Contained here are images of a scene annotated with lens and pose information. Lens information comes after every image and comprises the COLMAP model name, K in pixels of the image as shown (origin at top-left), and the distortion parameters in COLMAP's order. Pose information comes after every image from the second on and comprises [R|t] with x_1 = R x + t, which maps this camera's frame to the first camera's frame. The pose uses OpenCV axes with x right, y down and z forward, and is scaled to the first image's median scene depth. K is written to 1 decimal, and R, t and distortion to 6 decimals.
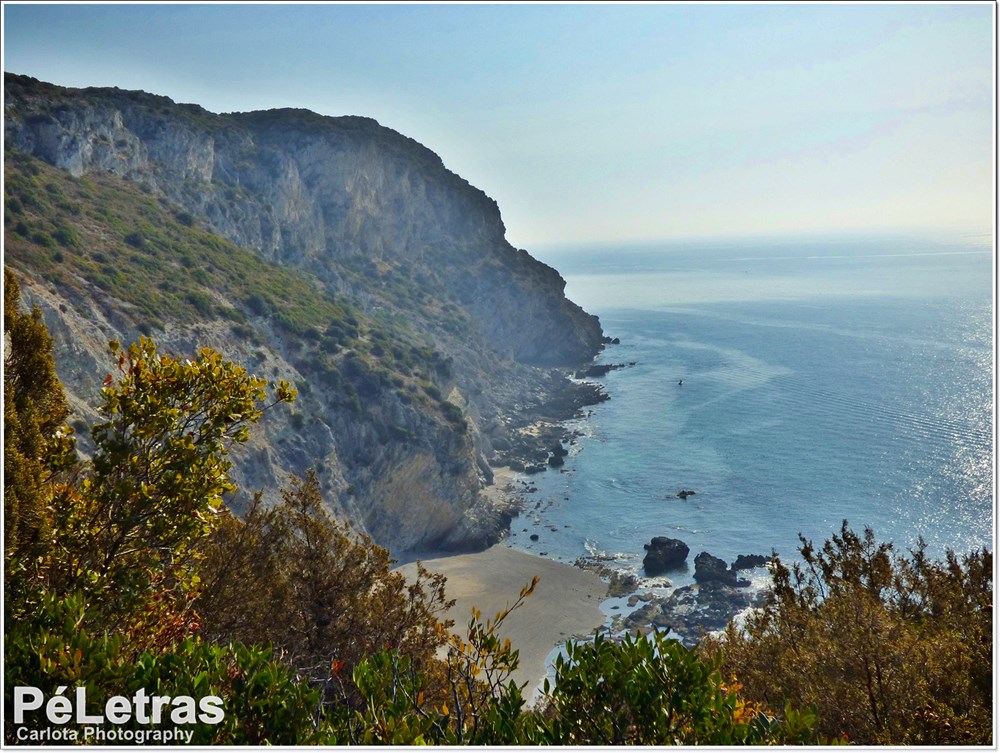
lens RADIAL K [[1395.7, 0, 500.0], [0, 1395.7, 376.5], [0, 0, 1]] dist [-0.090684, 0.601460]
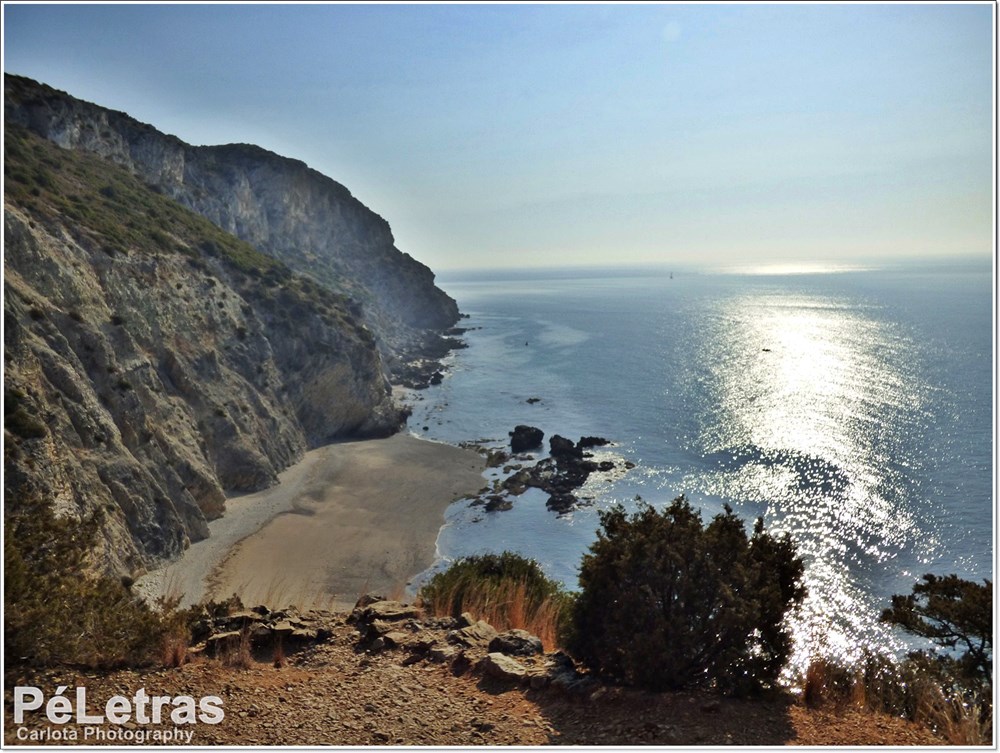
lens RADIAL K [[849.9, 0, 500.0], [0, 849.9, 376.5], [0, 0, 1]] dist [0.000612, -0.010229]
pose [[0.990805, 0.001177, 0.135290, -0.015596], [-0.003971, 0.999784, 0.020380, 0.049578], [-0.135237, -0.020730, 0.990596, 0.185554]]
